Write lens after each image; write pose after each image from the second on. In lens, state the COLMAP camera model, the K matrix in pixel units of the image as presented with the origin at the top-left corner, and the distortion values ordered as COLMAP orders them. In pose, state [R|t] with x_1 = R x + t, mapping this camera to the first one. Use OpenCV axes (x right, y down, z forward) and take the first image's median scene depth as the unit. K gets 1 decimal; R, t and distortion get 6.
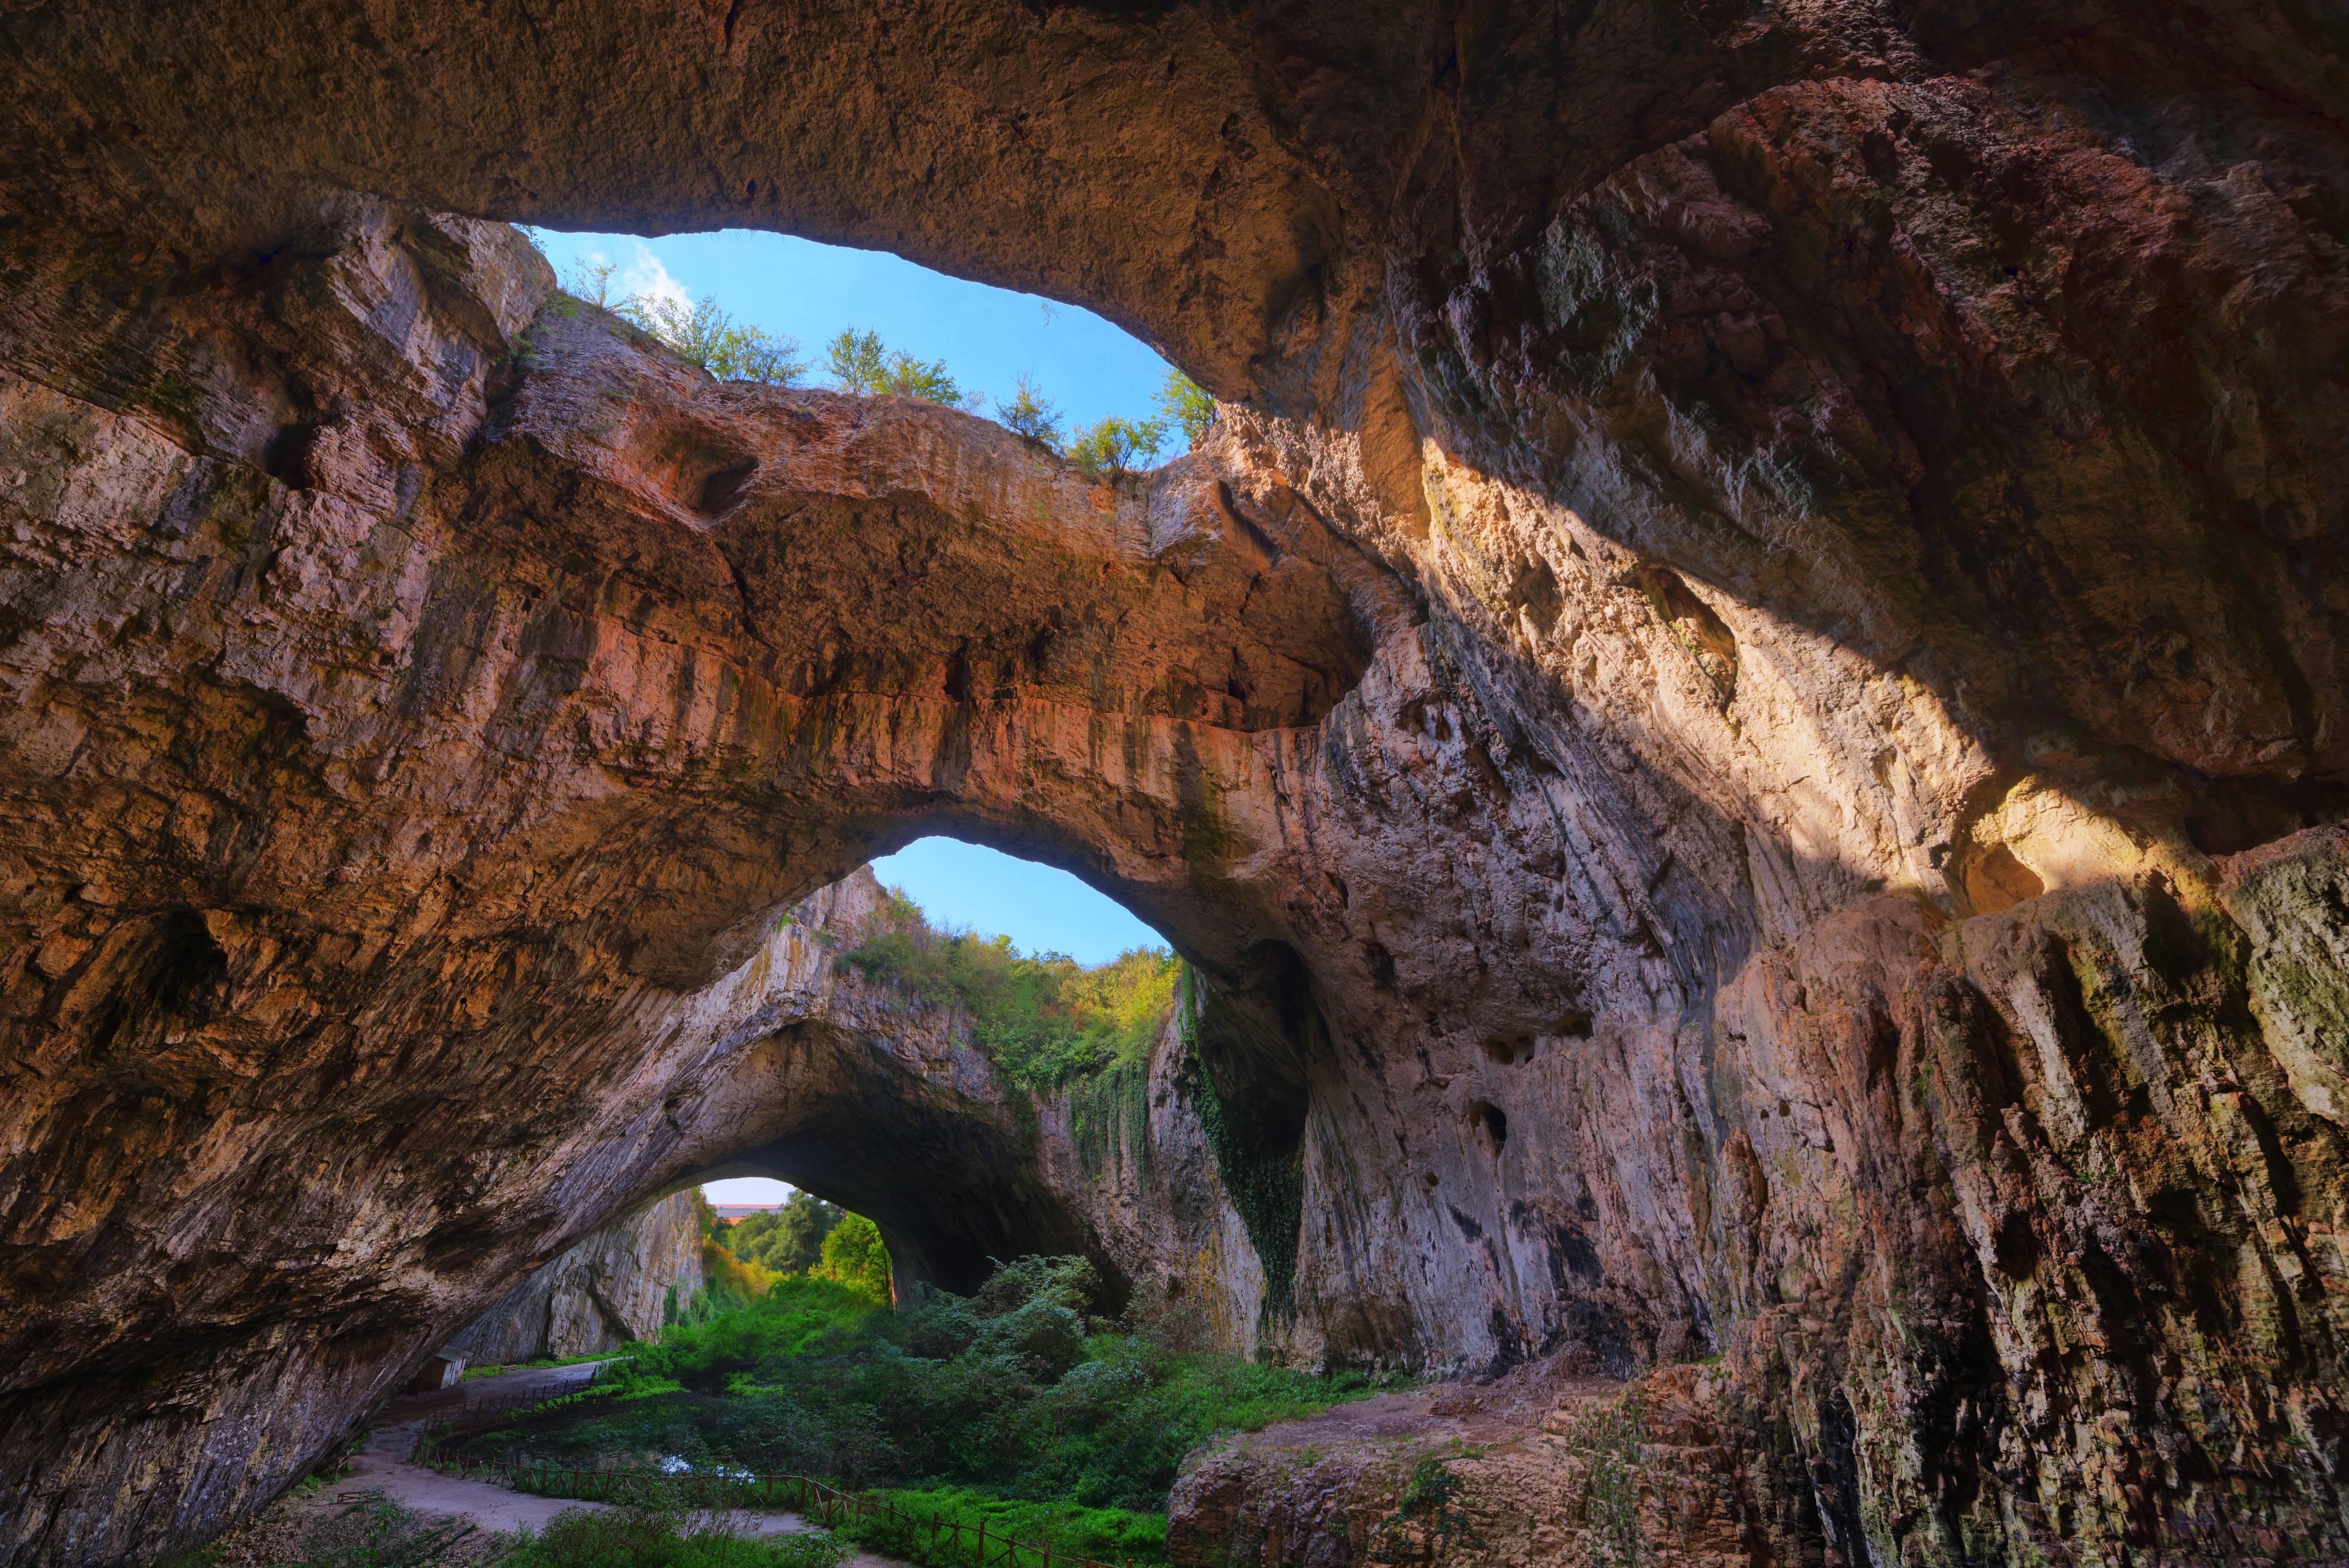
lens RADIAL K [[1010.8, 0, 1162.7], [0, 1010.8, 788.3], [0, 0, 1]] dist [-0.007306, -0.000597]
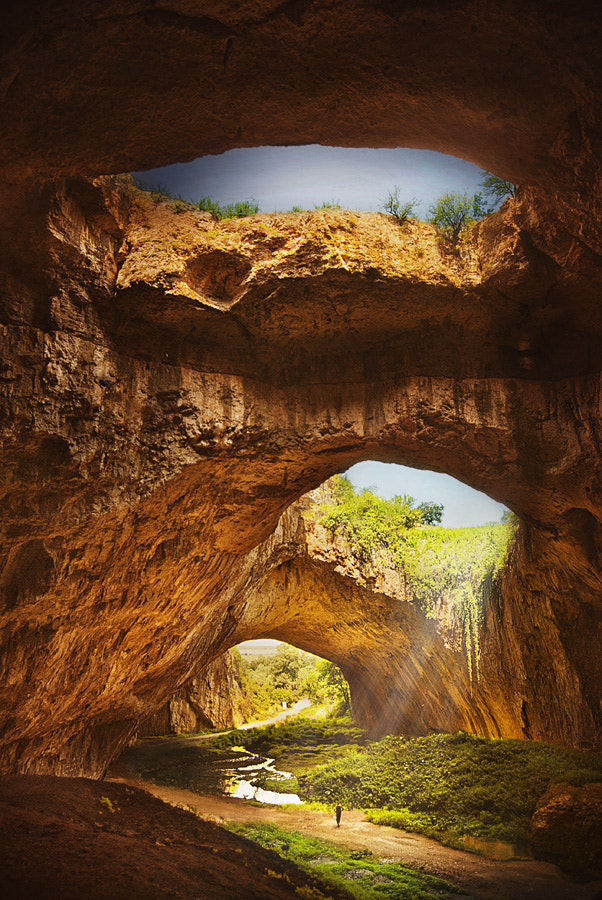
lens RADIAL K [[705.6, 0, 301.0], [0, 705.6, 450.0], [0, 0, 1]] dist [-0.079068, -0.000246]
pose [[0.960274, -0.076971, -0.268235, -0.012345], [0.109283, 0.988162, 0.107675, -0.127941], [0.256772, -0.132711, 0.957317, -0.193169]]
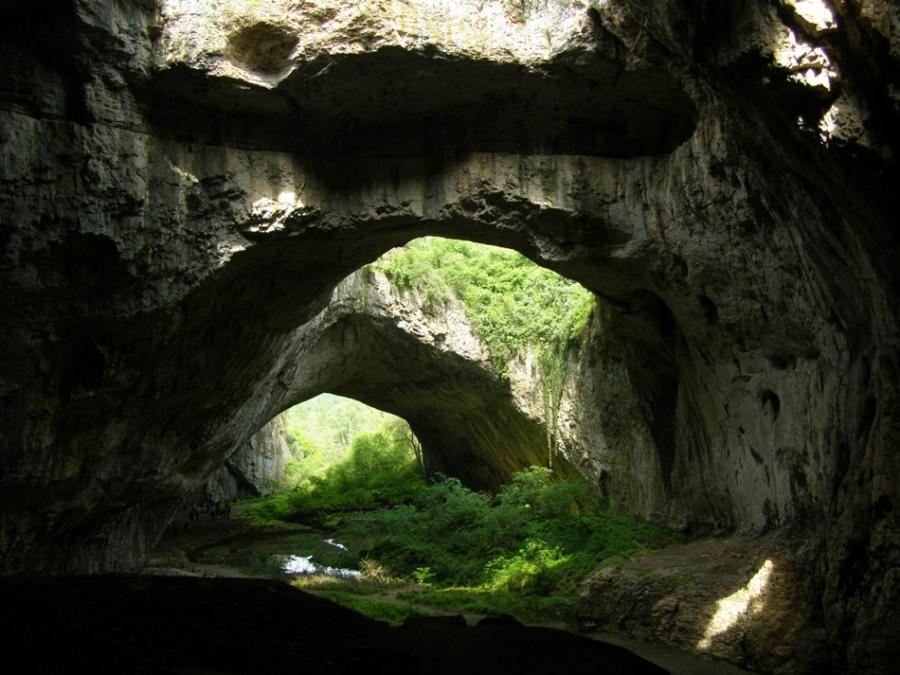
lens RADIAL K [[1056.4, 0, 450.0], [0, 1056.4, 337.5], [0, 0, 1]] dist [-0.192487, 0.407693]
pose [[0.979315, -0.020237, -0.201326, 0.160549], [0.092713, 0.929269, 0.357579, -0.450075], [0.179850, -0.368849, 0.911924, -0.647098]]
